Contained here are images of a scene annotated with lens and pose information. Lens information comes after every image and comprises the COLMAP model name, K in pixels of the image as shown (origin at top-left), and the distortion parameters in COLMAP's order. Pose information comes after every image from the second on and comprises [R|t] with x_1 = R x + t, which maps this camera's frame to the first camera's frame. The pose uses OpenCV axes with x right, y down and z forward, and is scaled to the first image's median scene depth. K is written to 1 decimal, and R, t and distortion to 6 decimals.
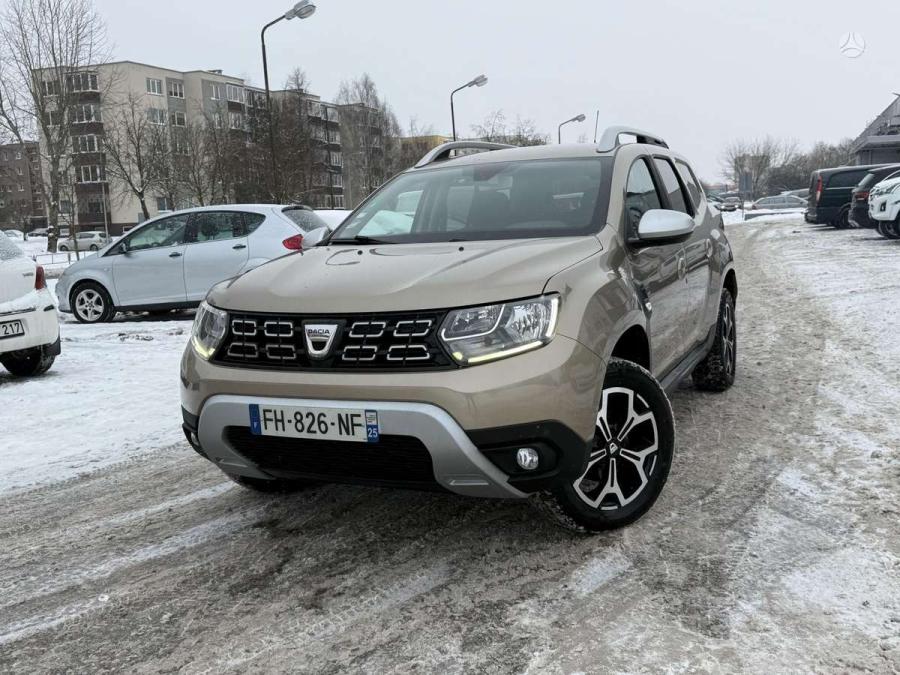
lens RADIAL K [[875.4, 0, 461.7], [0, 875.4, 399.4], [0, 0, 1]] dist [0.121813, -0.205168]
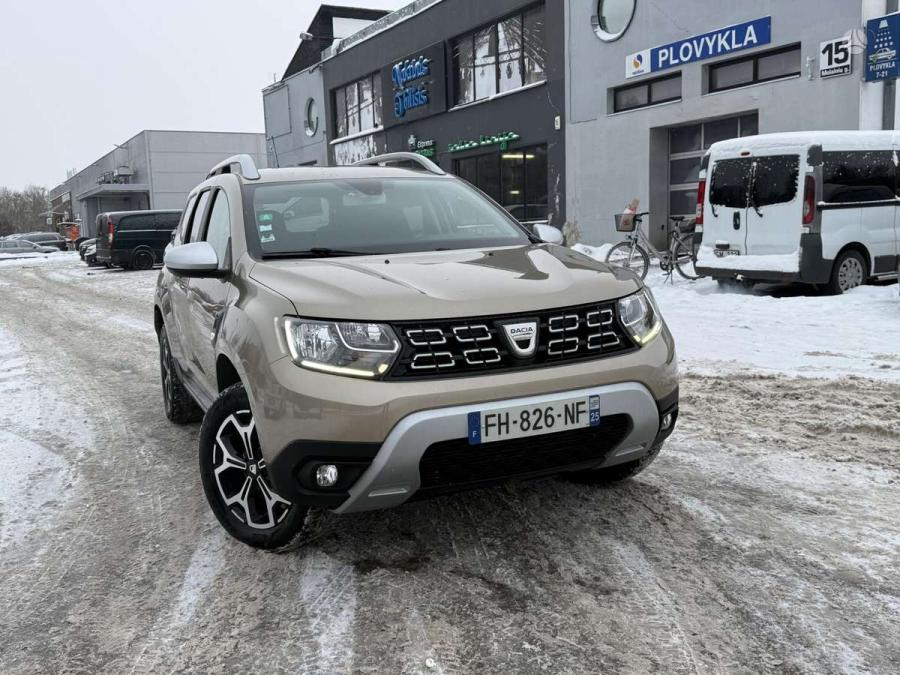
lens RADIAL K [[885.2, 0, 450.0], [0, 885.2, 337.5], [0, 0, 1]] dist [0.162924, -0.330091]
pose [[0.671573, -0.075728, 0.737059, -0.942487], [0.163391, 0.985411, -0.047630, -0.032104], [-0.722699, 0.152415, 0.674148, 0.353510]]
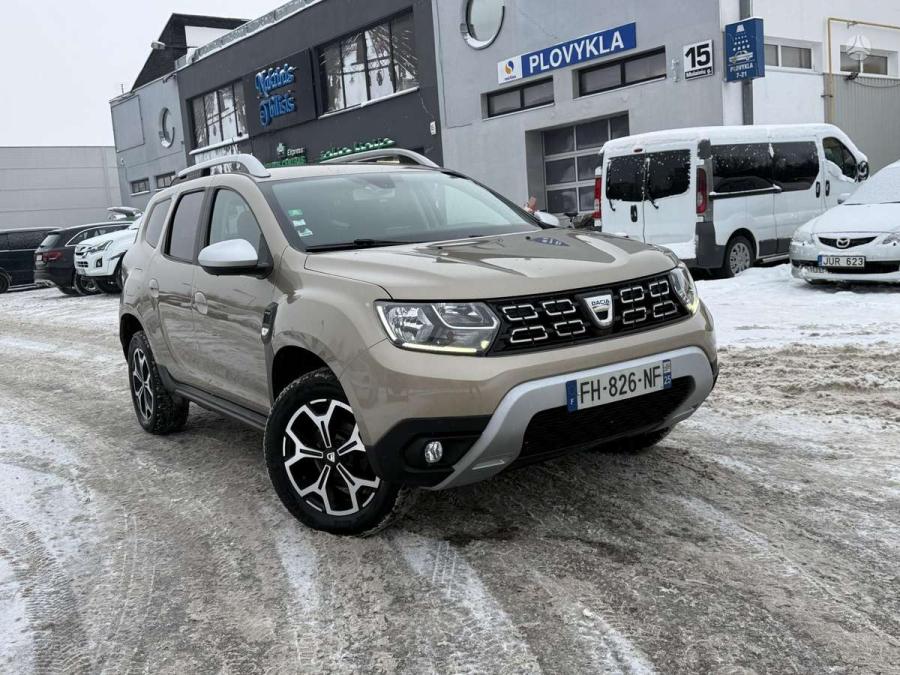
lens RADIAL K [[883.2, 0, 448.8], [0, 883.2, 329.5], [0, 0, 1]] dist [0.183216, -0.401963]
pose [[0.540798, -0.098332, 0.835385, -1.137727], [0.228624, 0.972939, -0.033479, -0.048658], [-0.809487, 0.209094, 0.548644, 0.536928]]
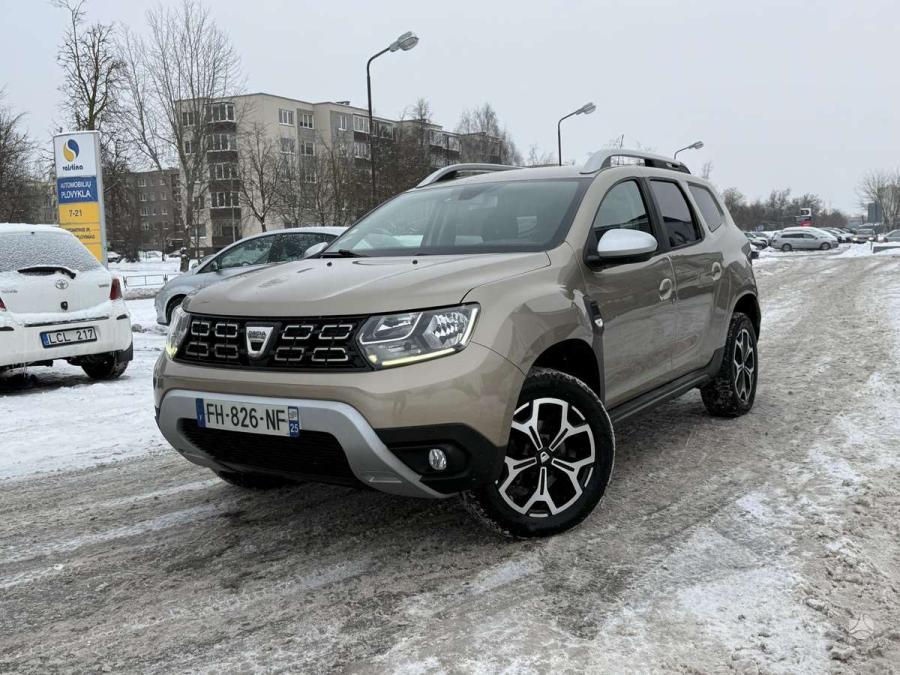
lens RADIAL K [[875.0, 0, 451.1], [0, 875.0, 404.4], [0, 0, 1]] dist [0.140639, -0.294951]
pose [[0.989814, 0.041651, -0.136137, 0.216315], [-0.044951, 0.998763, -0.021257, 0.021793], [0.135083, 0.027160, 0.990462, -0.036025]]
